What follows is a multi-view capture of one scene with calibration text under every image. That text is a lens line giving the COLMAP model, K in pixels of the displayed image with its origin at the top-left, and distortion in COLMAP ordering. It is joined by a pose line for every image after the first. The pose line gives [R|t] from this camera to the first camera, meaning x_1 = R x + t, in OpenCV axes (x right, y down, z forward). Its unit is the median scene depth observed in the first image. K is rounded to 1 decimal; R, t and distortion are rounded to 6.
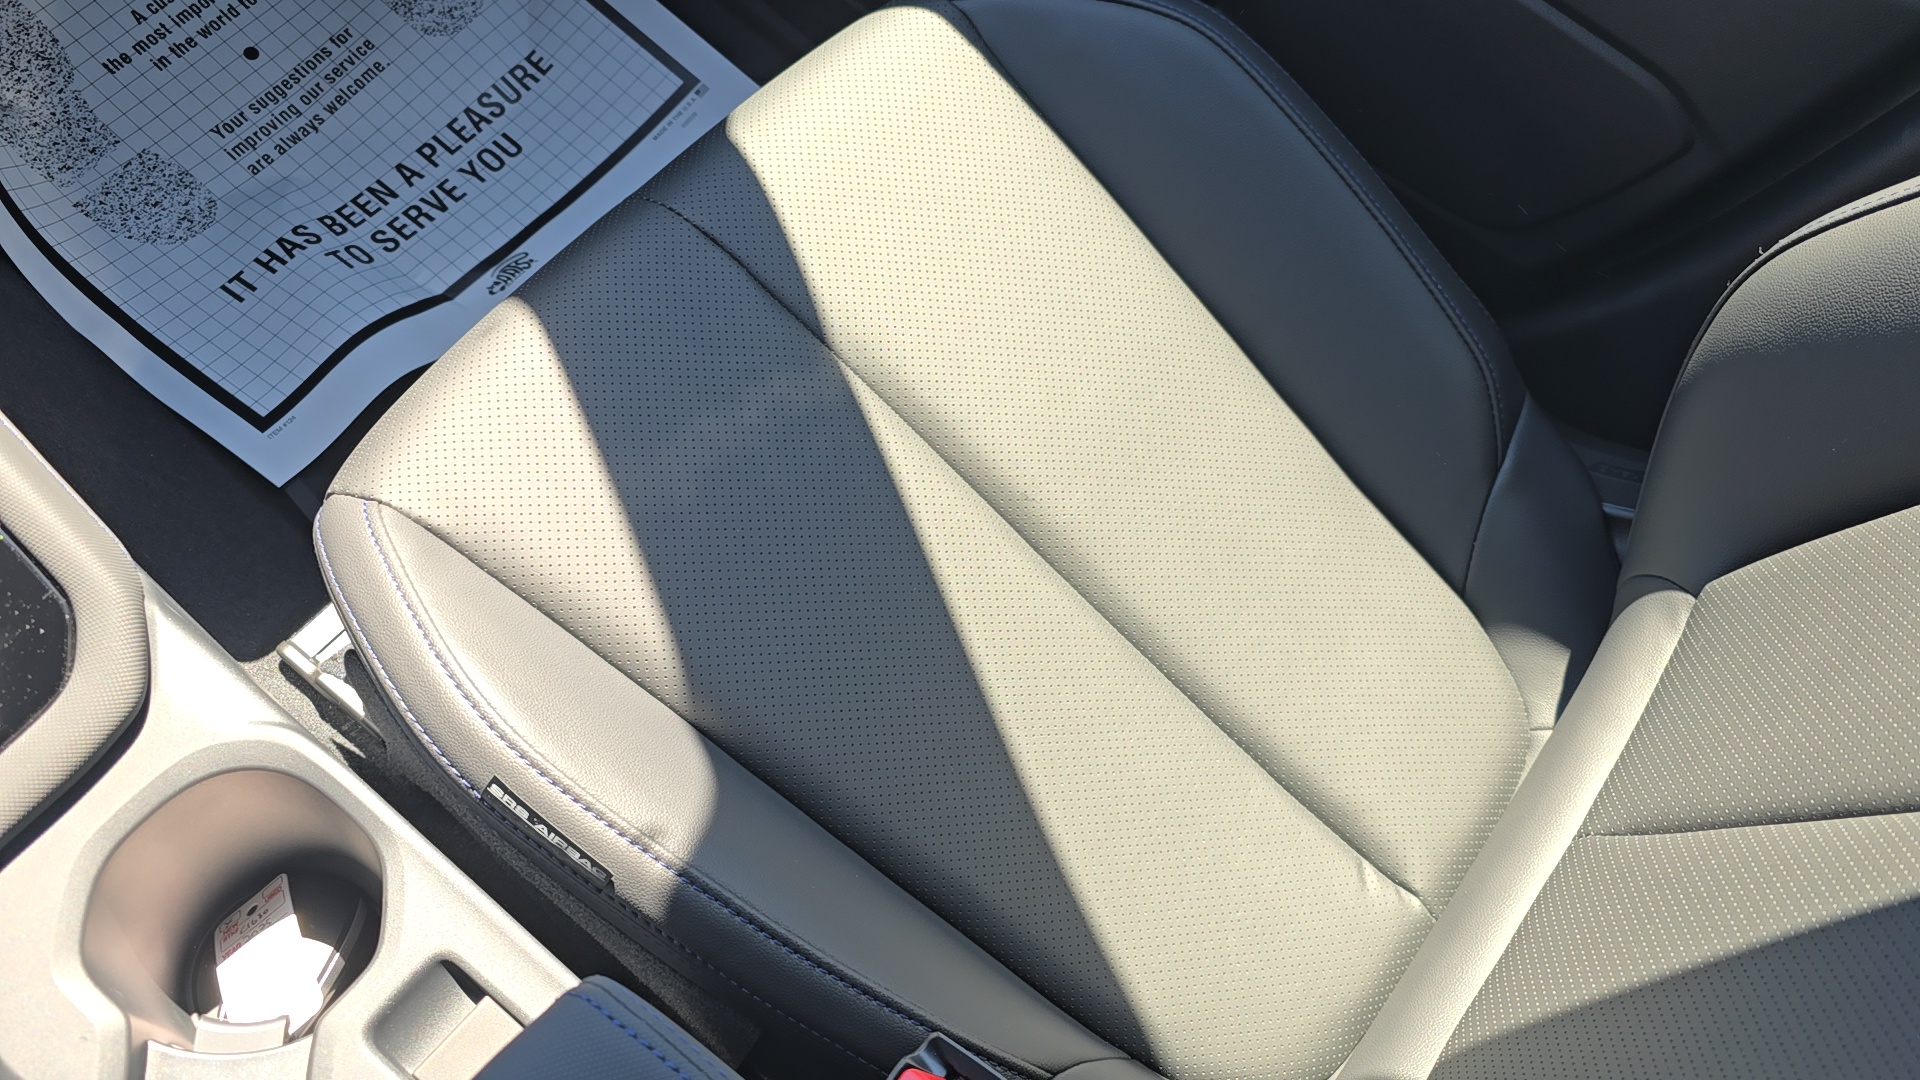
lens RADIAL K [[1589.9, 0, 897.2], [0, 1589.9, 529.9], [0, 0, 1]] dist [-0.009090, 0.022463]
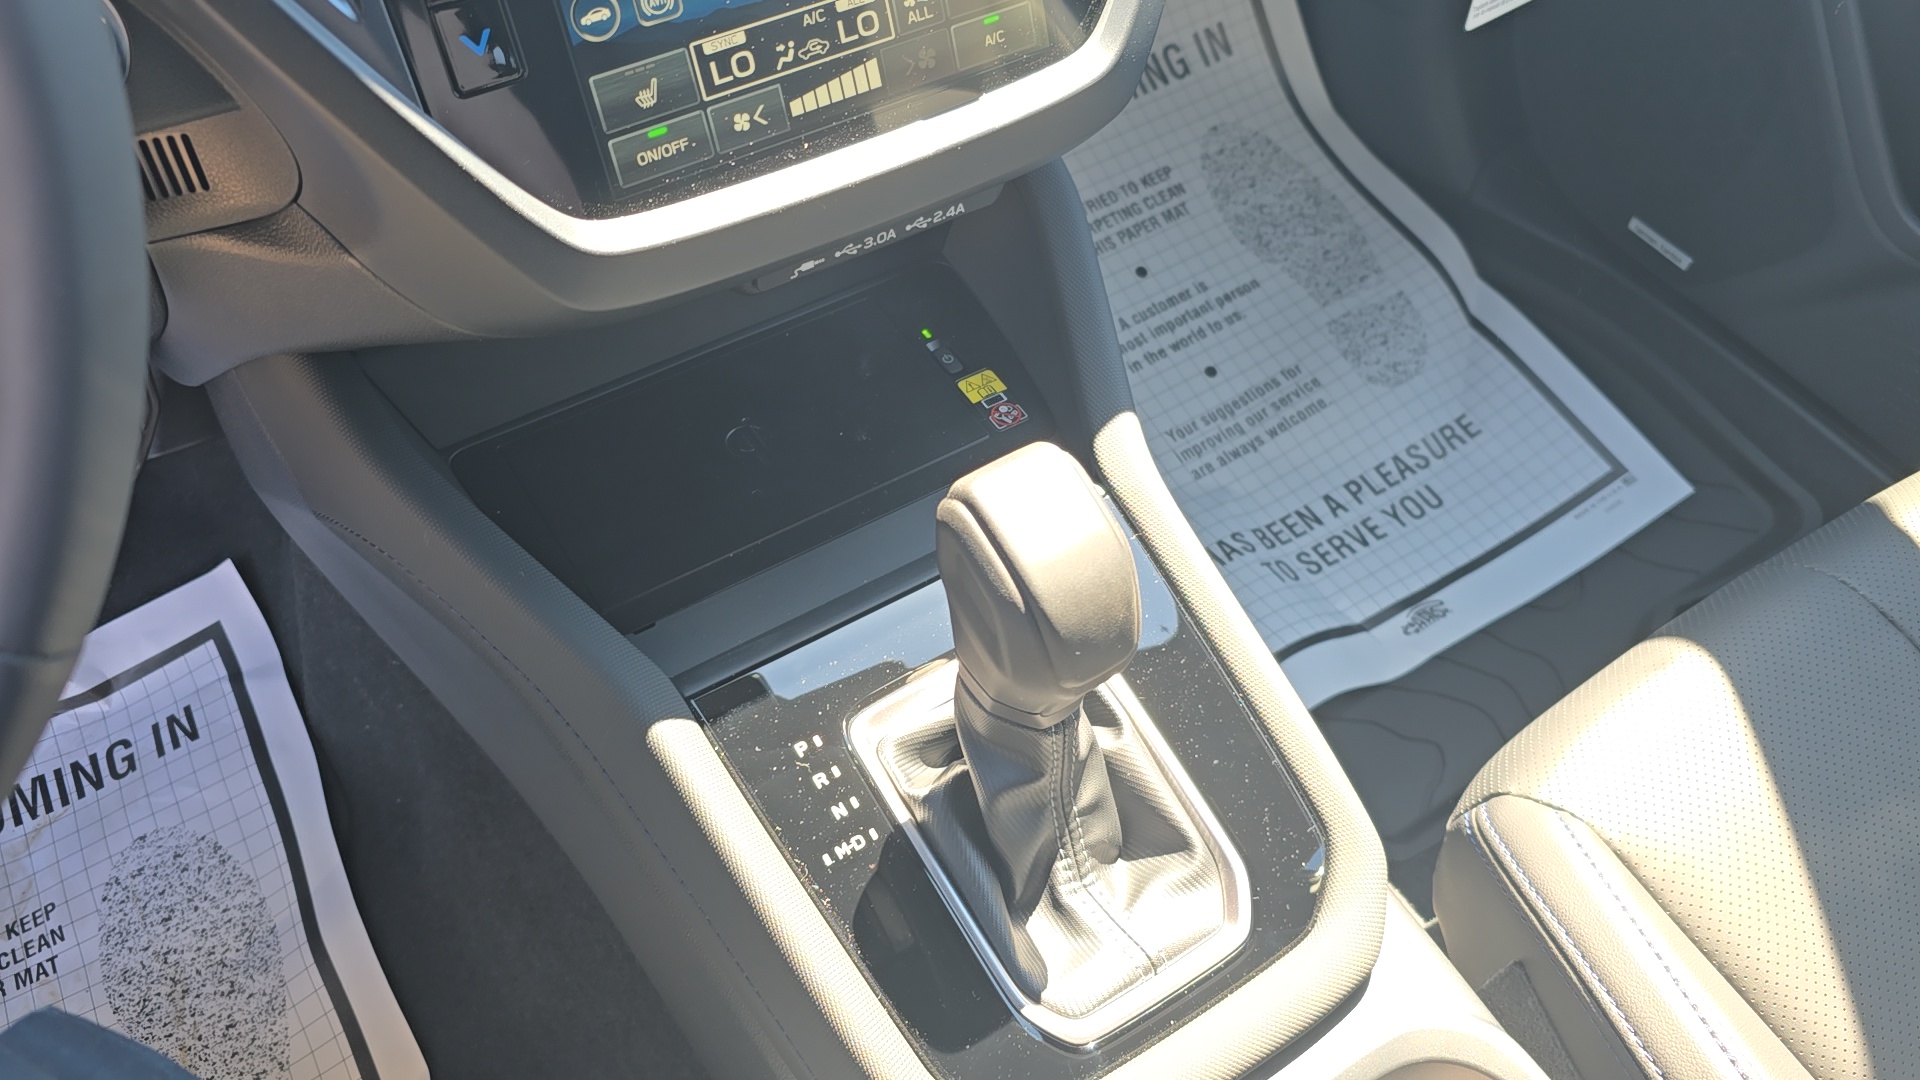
lens RADIAL K [[1589.9, 0, 941.4], [0, 1589.9, 516.4], [0, 0, 1]] dist [-0.009090, 0.022463]
pose [[0.944611, 0.183300, -0.272234, -0.268497], [-0.245341, 0.945345, -0.214780, 0.065723], [0.217986, 0.269673, 0.937954, -0.015923]]
